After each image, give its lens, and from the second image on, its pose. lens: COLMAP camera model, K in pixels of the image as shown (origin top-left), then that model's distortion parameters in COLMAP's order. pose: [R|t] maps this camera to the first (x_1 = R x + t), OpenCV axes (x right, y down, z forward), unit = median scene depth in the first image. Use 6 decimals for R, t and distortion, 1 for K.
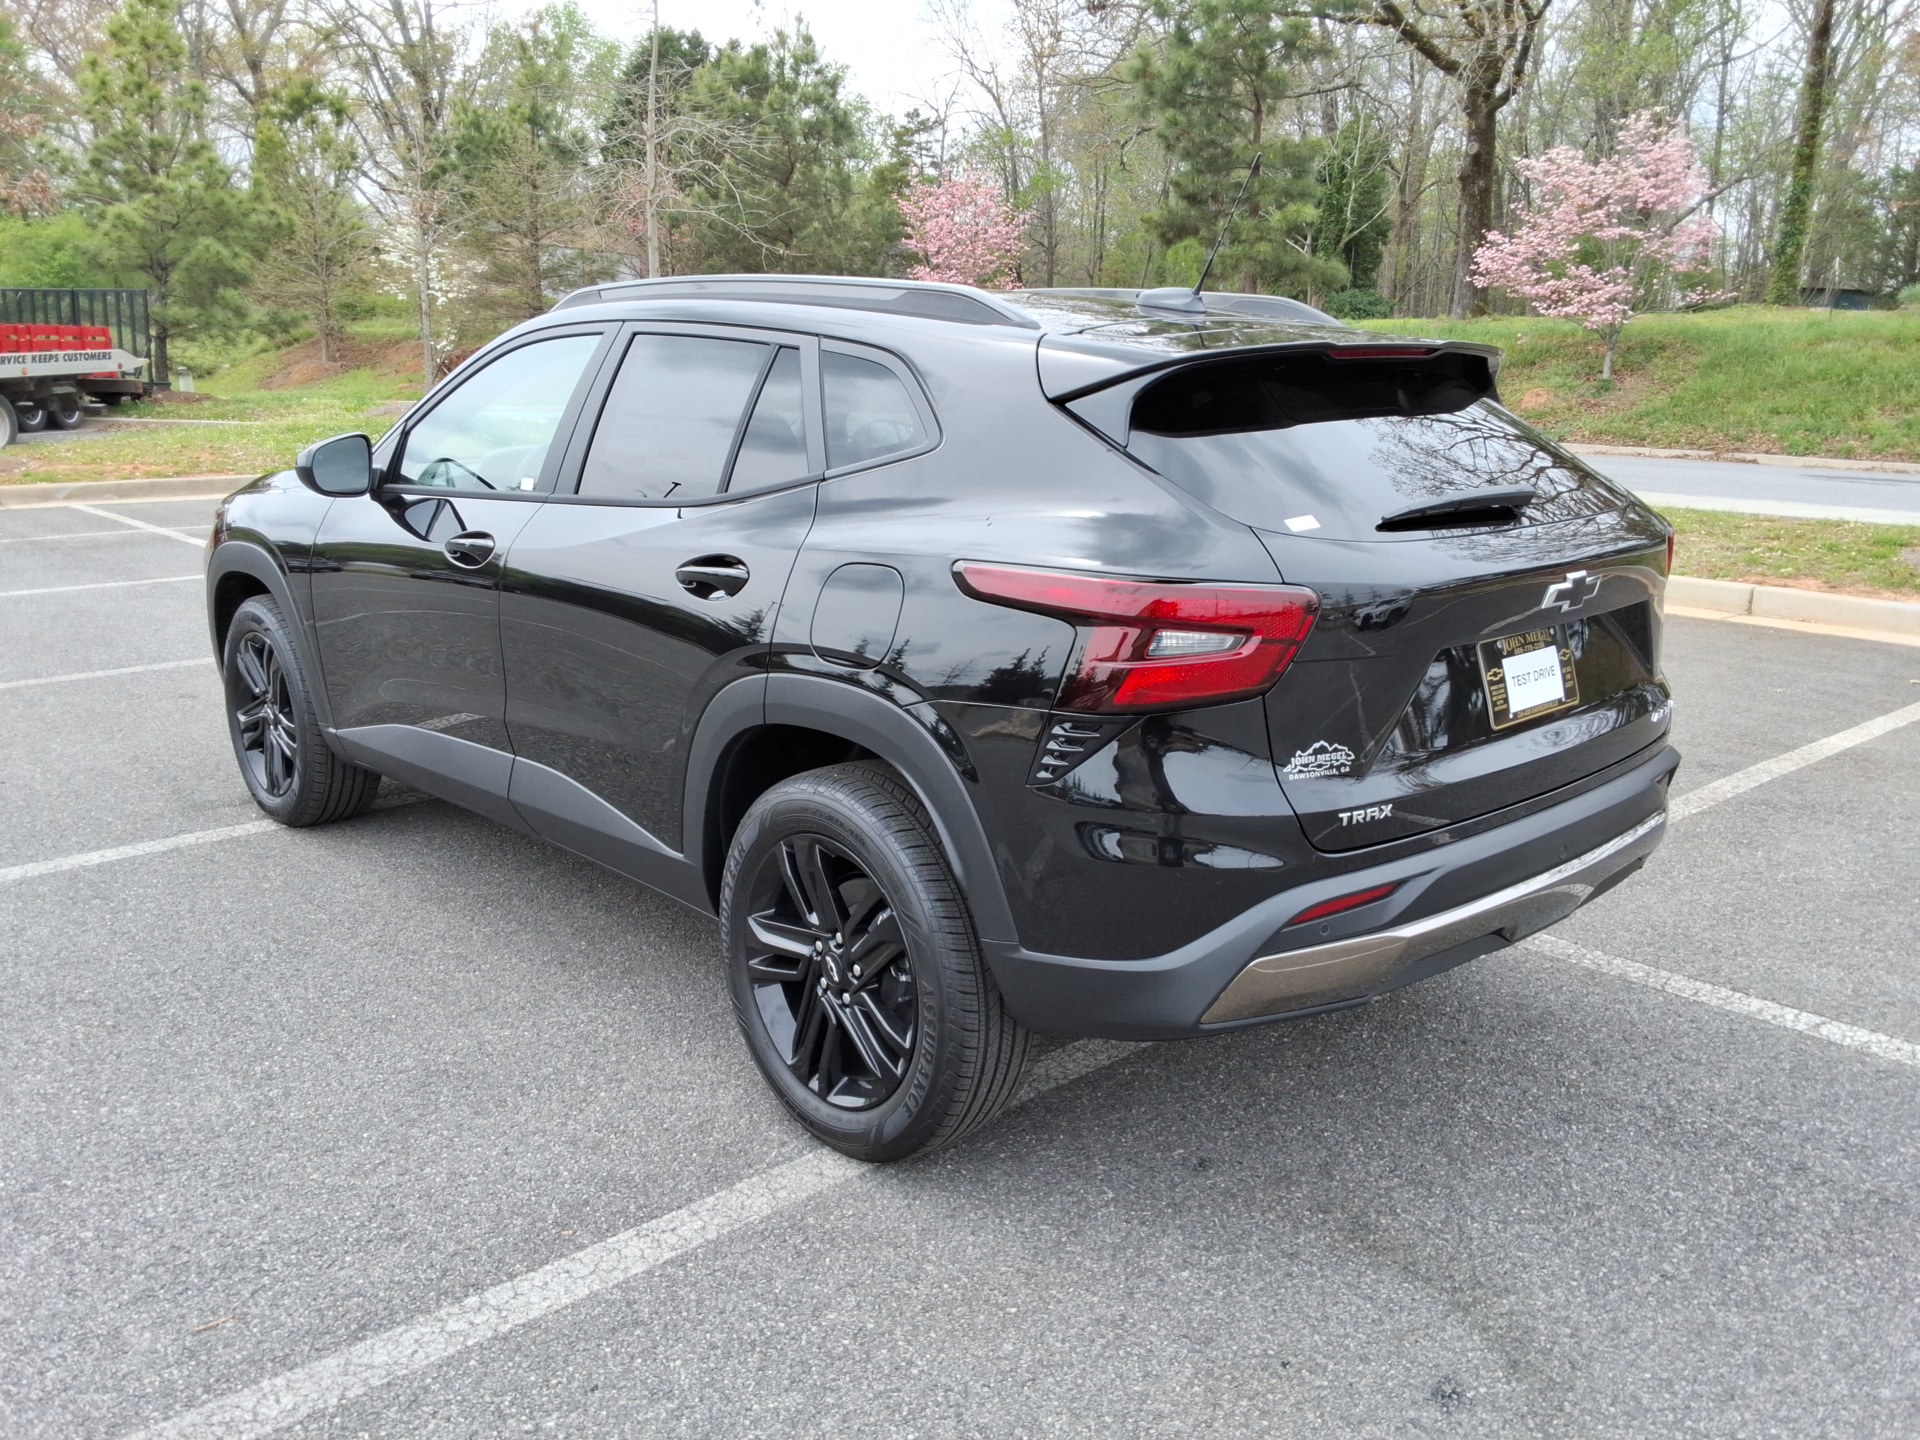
lens RADIAL K [[1541.6, 0, 978.8], [0, 1541.6, 696.7], [0, 0, 1]] dist [0.122791, -0.211001]
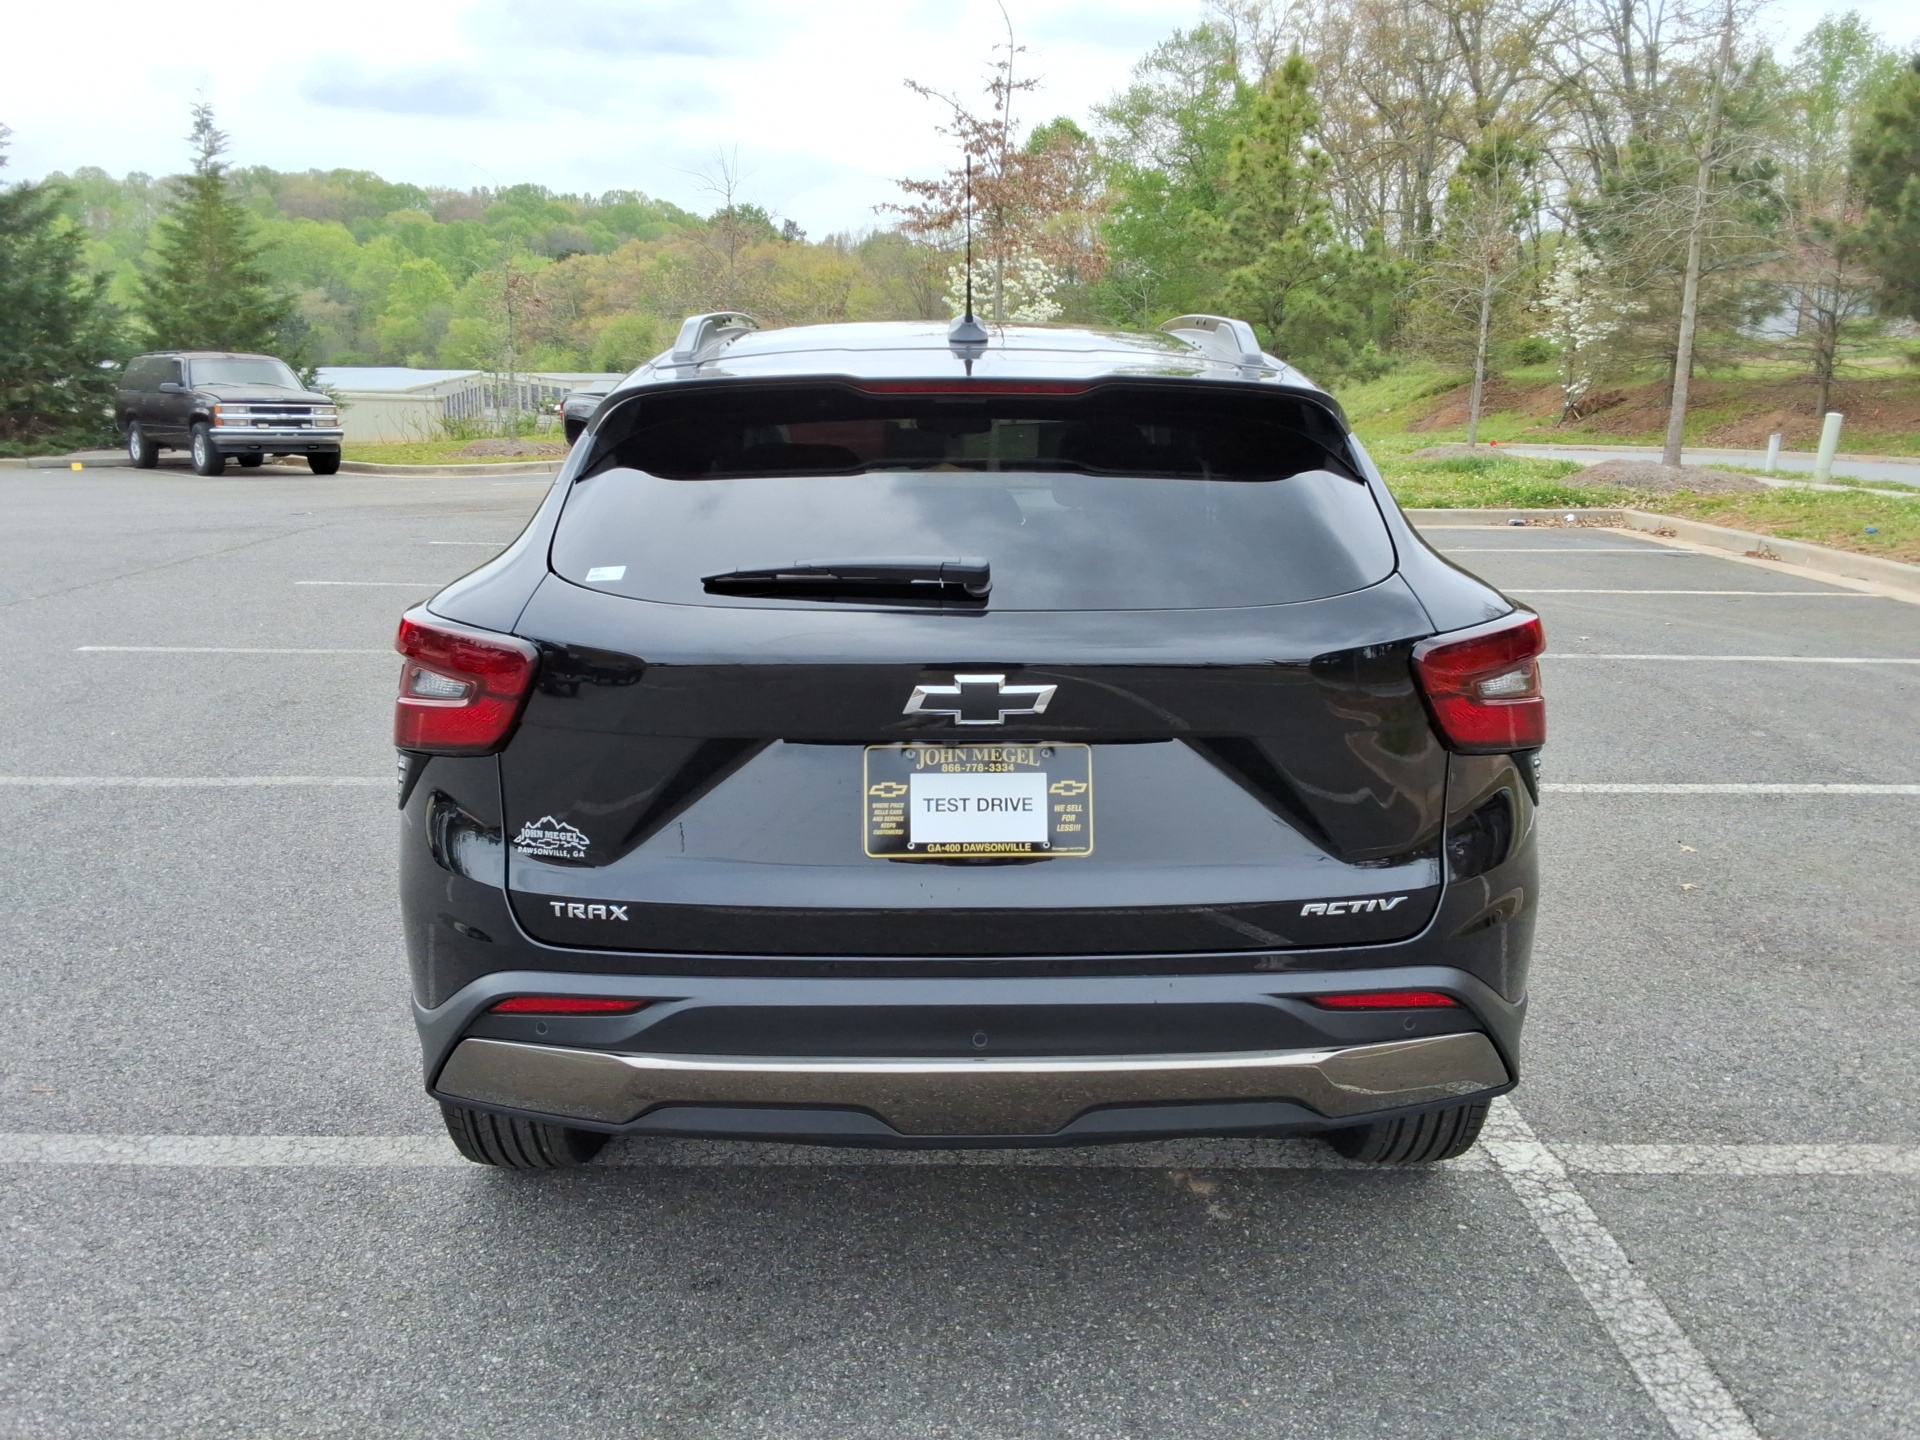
lens RADIAL K [[1541.6, 0, 978.8], [0, 1541.6, 696.7], [0, 0, 1]] dist [0.122791, -0.211001]
pose [[0.737552, 0.130027, -0.662654, 0.421102], [-0.147795, 0.988579, 0.029481, -0.043649], [0.658919, 0.076193, 0.748346, 0.207699]]
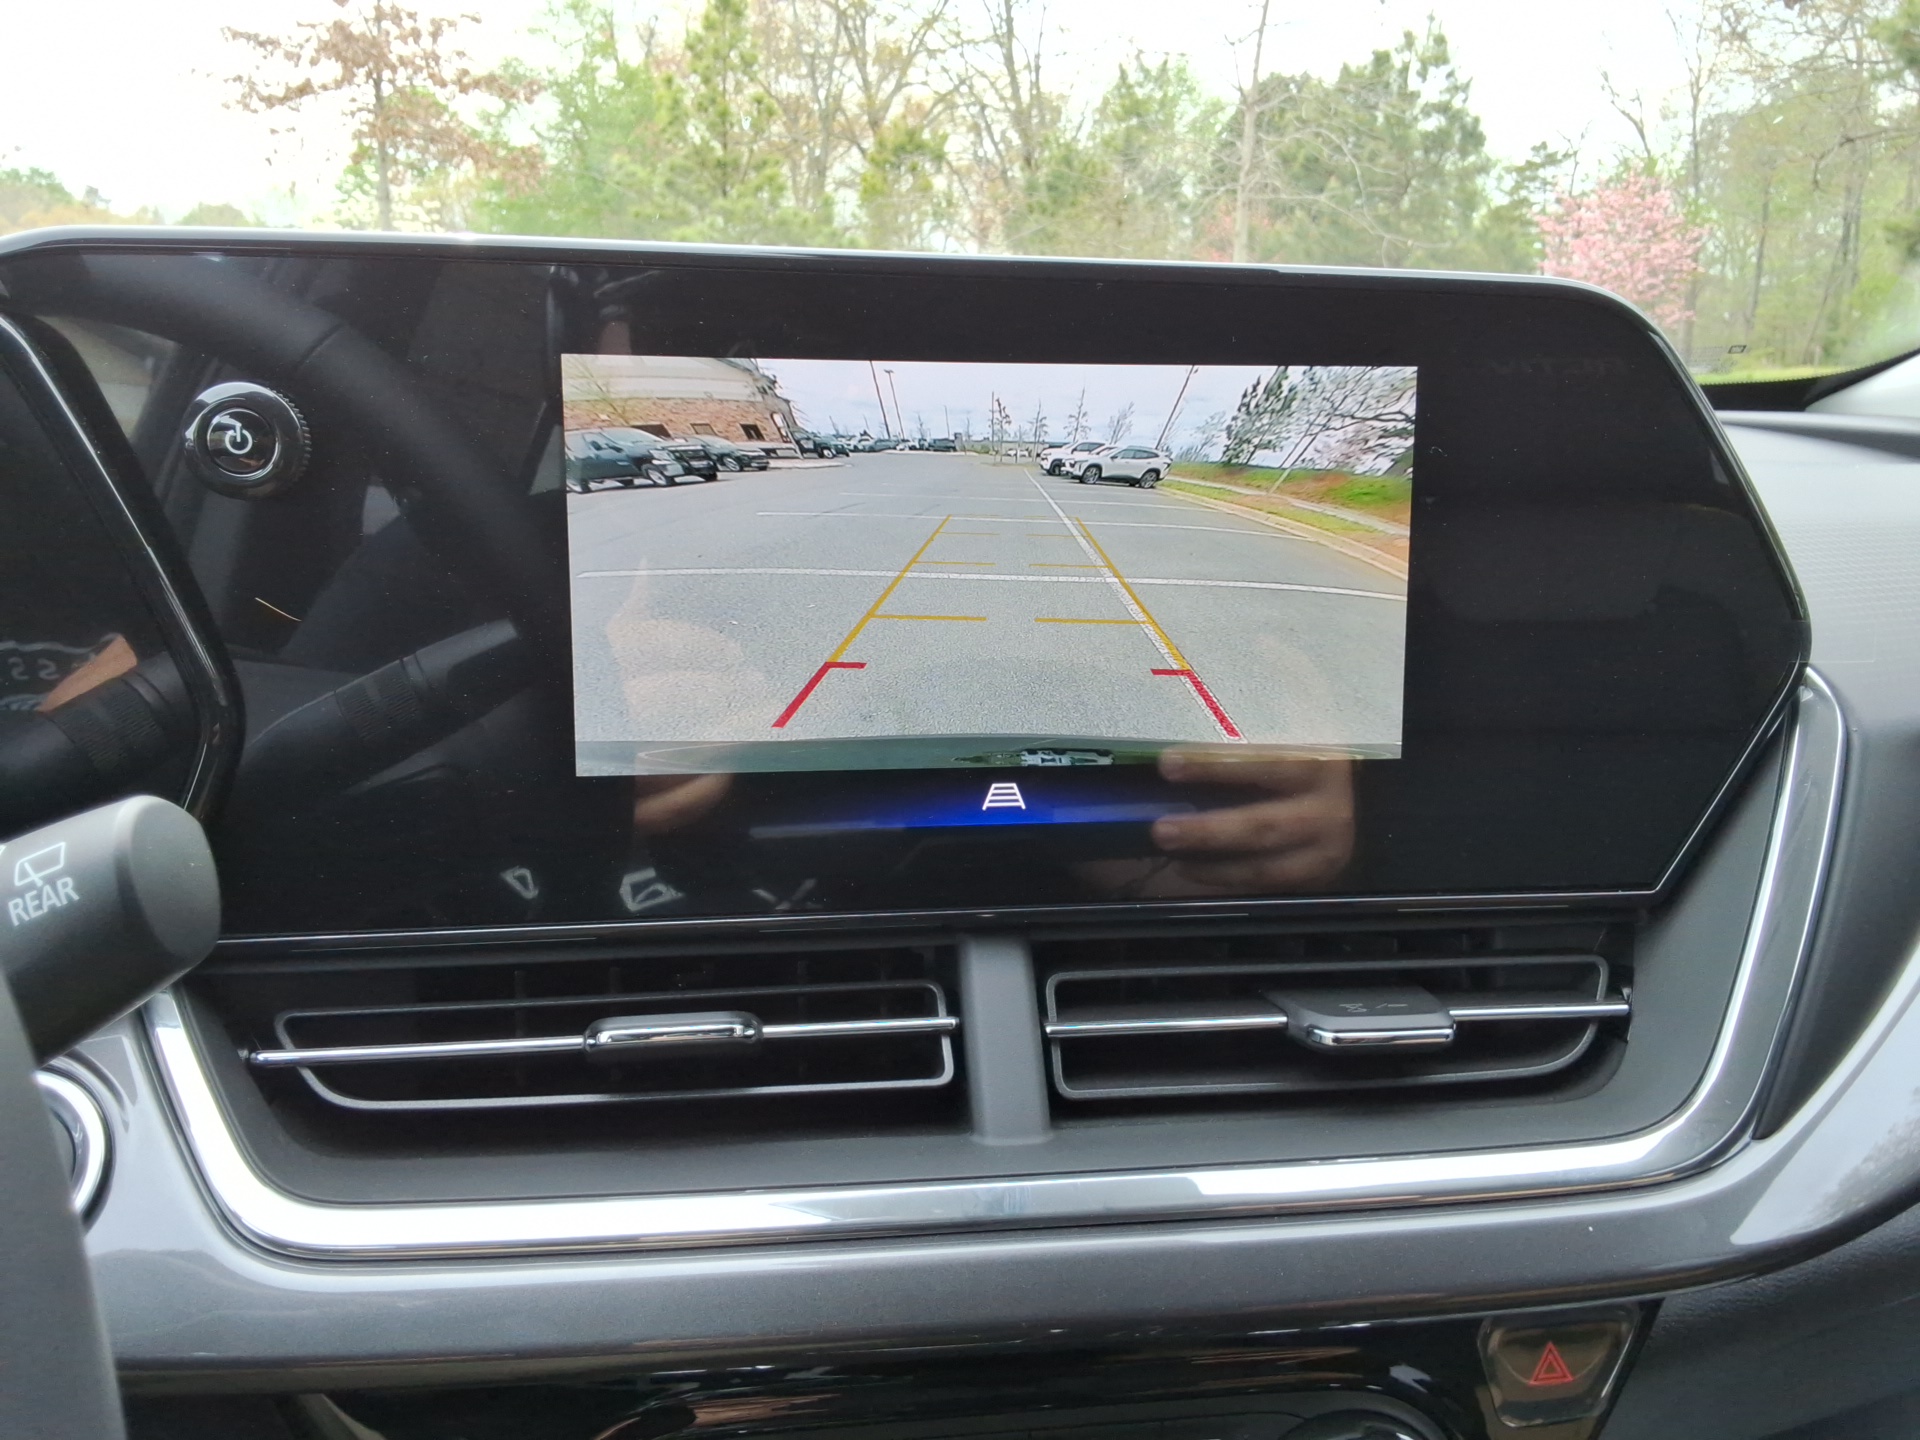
lens RADIAL K [[1541.6, 0, 978.8], [0, 1541.6, 696.7], [0, 0, 1]] dist [0.122791, -0.211001]
pose [[0.936434, 0.080347, -0.341520, -0.146740], [-0.093216, 0.995416, -0.021409, -0.105888], [0.338234, 0.051884, 0.939631, 0.773910]]
